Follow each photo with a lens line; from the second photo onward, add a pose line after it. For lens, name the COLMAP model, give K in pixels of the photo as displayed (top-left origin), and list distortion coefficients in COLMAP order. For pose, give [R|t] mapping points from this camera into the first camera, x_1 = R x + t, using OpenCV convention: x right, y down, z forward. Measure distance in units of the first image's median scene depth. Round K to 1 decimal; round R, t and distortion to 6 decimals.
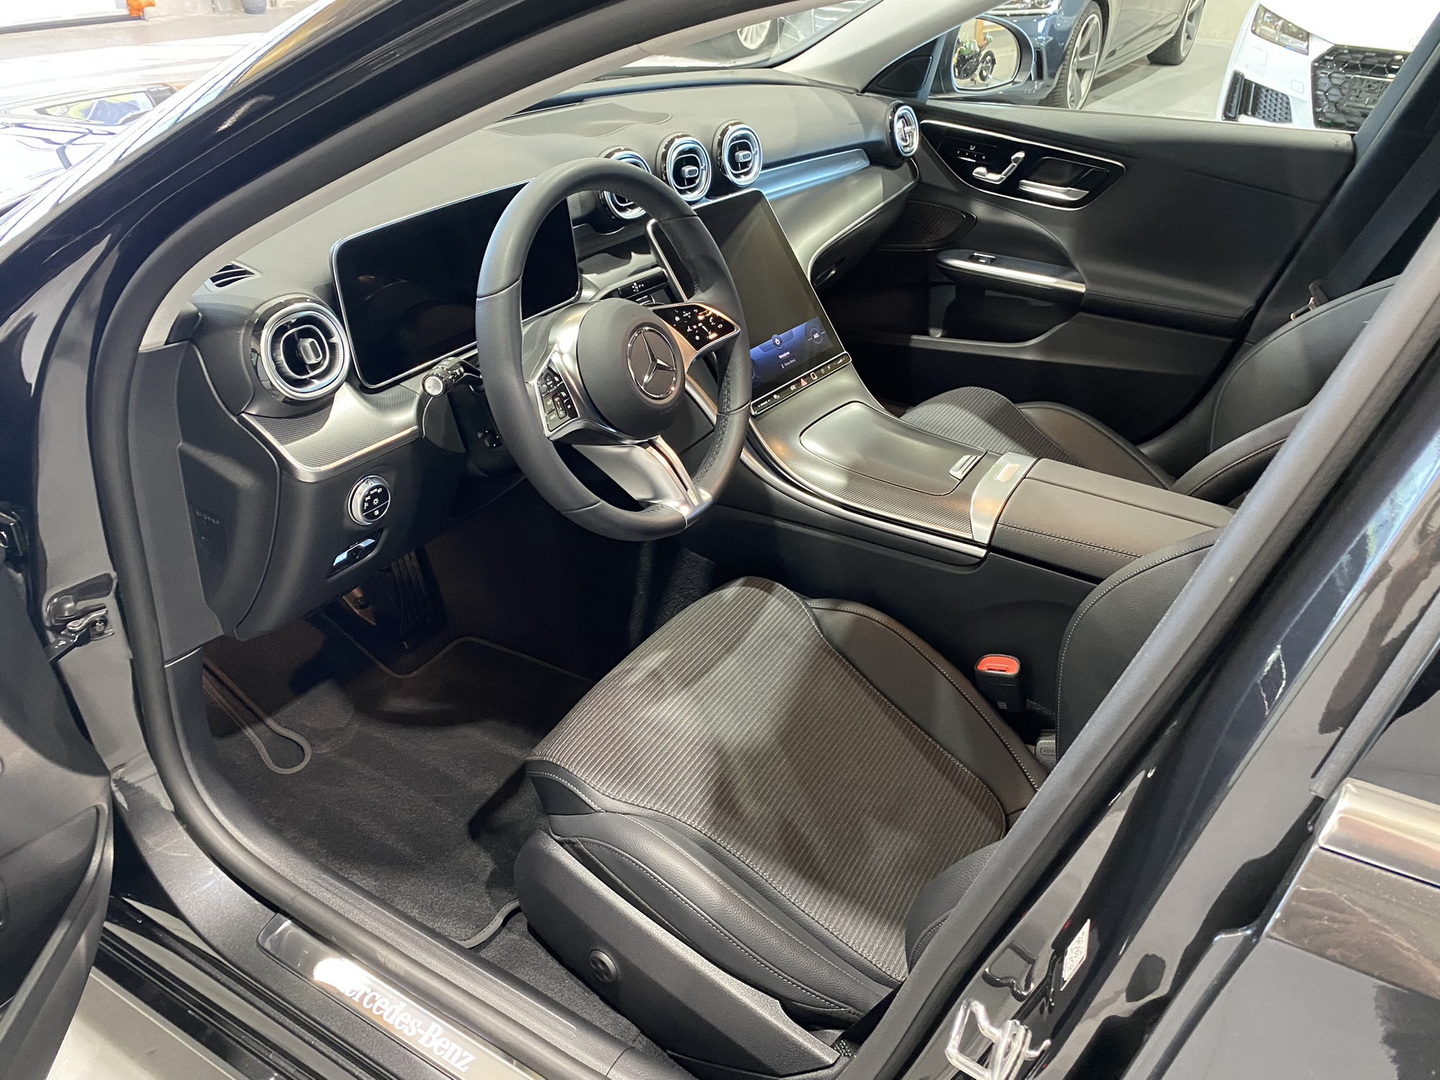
lens RADIAL K [[1097.6, 0, 720.0], [0, 1097.6, 540.0], [0, 0, 1]] dist [0.010095, -0.001079]
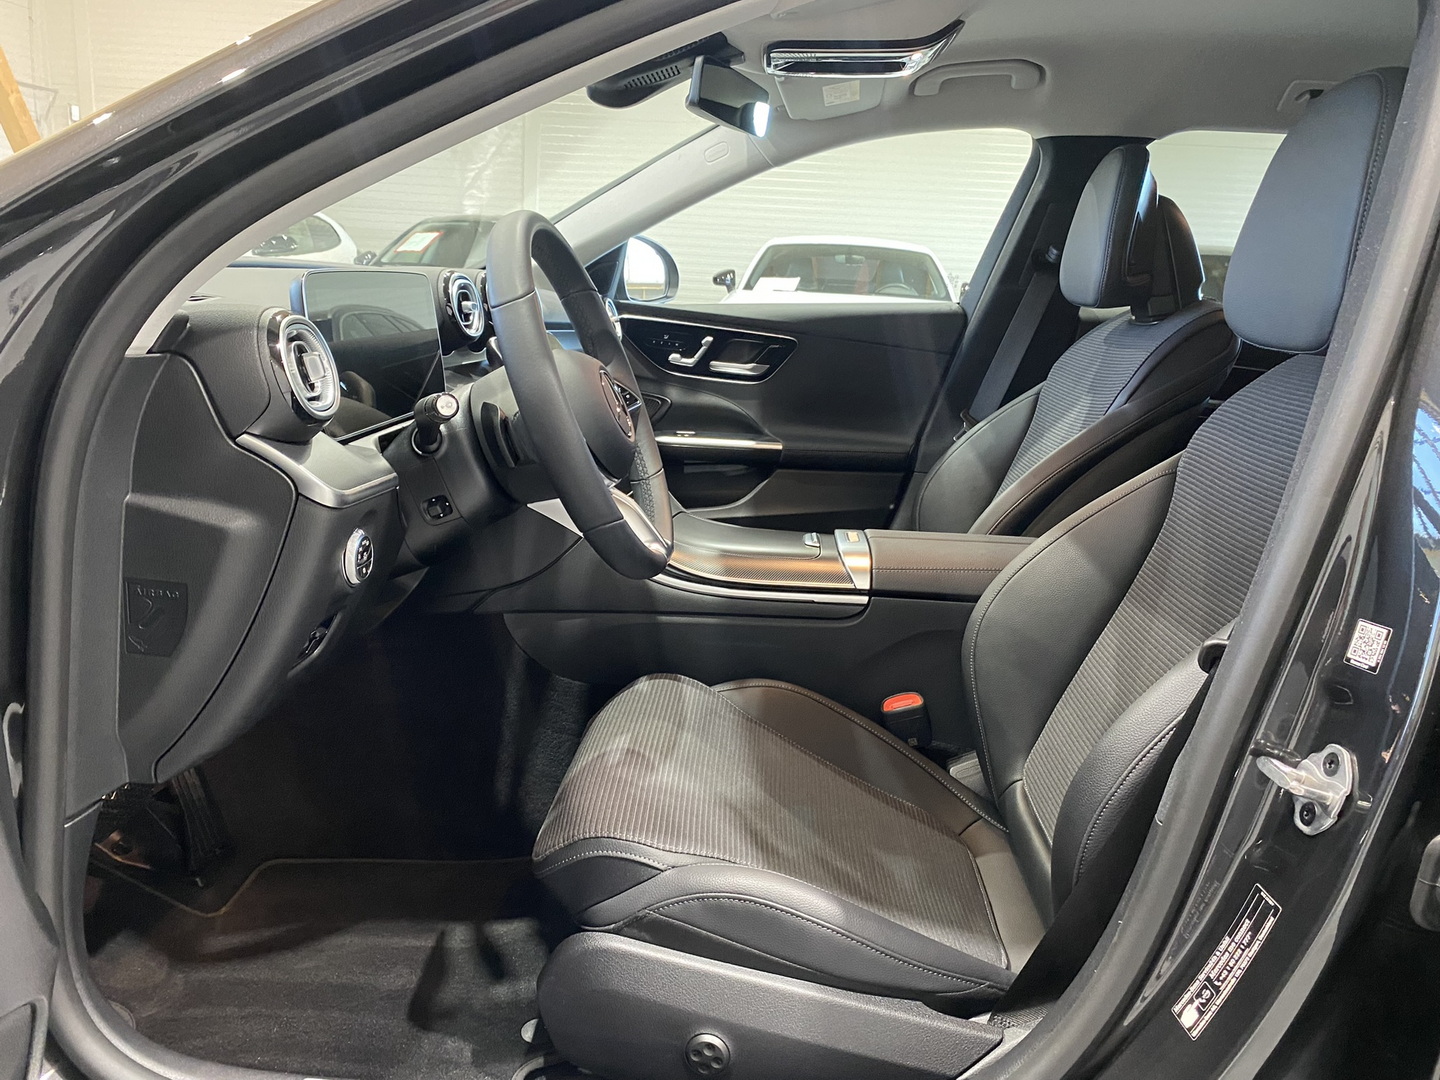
lens RADIAL K [[1073.7, 0, 720.0], [0, 1073.7, 540.0], [0, 0, 1]] dist [0.009429, -0.002907]
pose [[0.897013, -0.109931, 0.428116, -0.309589], [0.225839, 0.946593, -0.230126, 0.153829], [-0.379954, 0.303112, 0.873933, 0.109808]]
